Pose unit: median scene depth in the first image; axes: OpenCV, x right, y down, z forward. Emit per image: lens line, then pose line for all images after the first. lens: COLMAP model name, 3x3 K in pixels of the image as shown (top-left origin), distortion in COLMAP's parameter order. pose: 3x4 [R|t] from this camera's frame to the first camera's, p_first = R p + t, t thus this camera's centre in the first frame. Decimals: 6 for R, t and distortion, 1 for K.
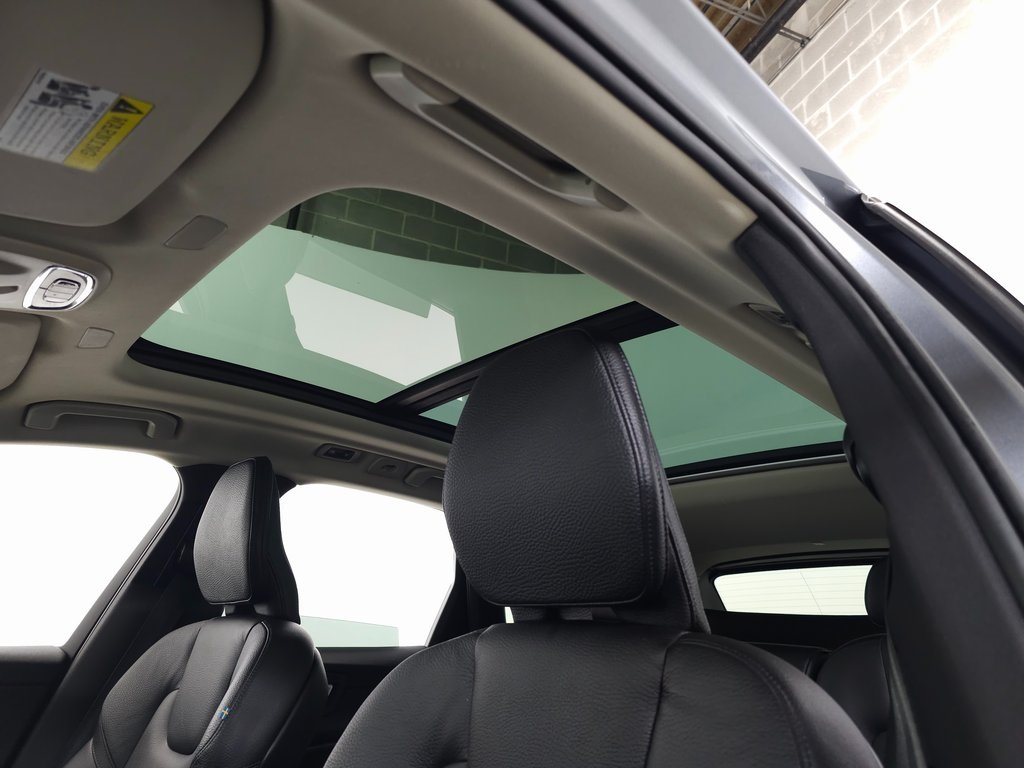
lens RADIAL K [[697.3, 0, 512.9], [0, 697.3, 385.6], [0, 0, 1]] dist [0.044028, -0.048794]
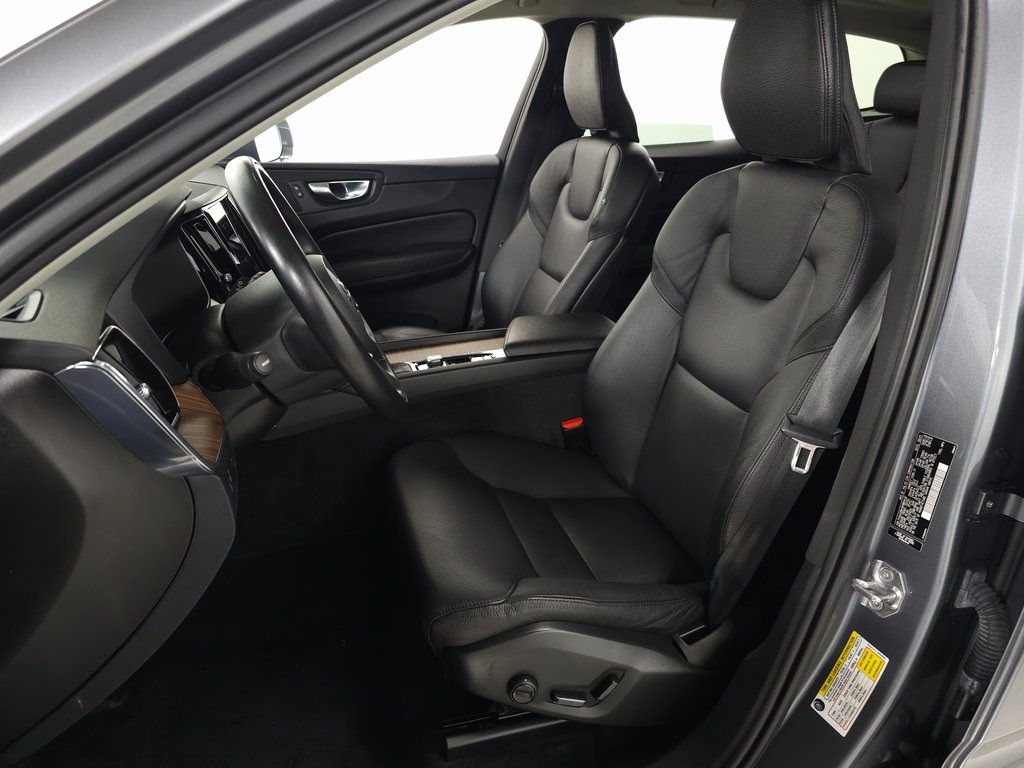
lens RADIAL K [[697.3, 0, 511.1], [0, 697.3, 381.3], [0, 0, 1]] dist [0.044028, -0.048794]
pose [[0.904506, 0.112030, -0.411484, 0.127050], [0.193195, 0.752548, 0.629561, -0.277672], [0.380191, -0.648938, 0.659041, -0.438425]]
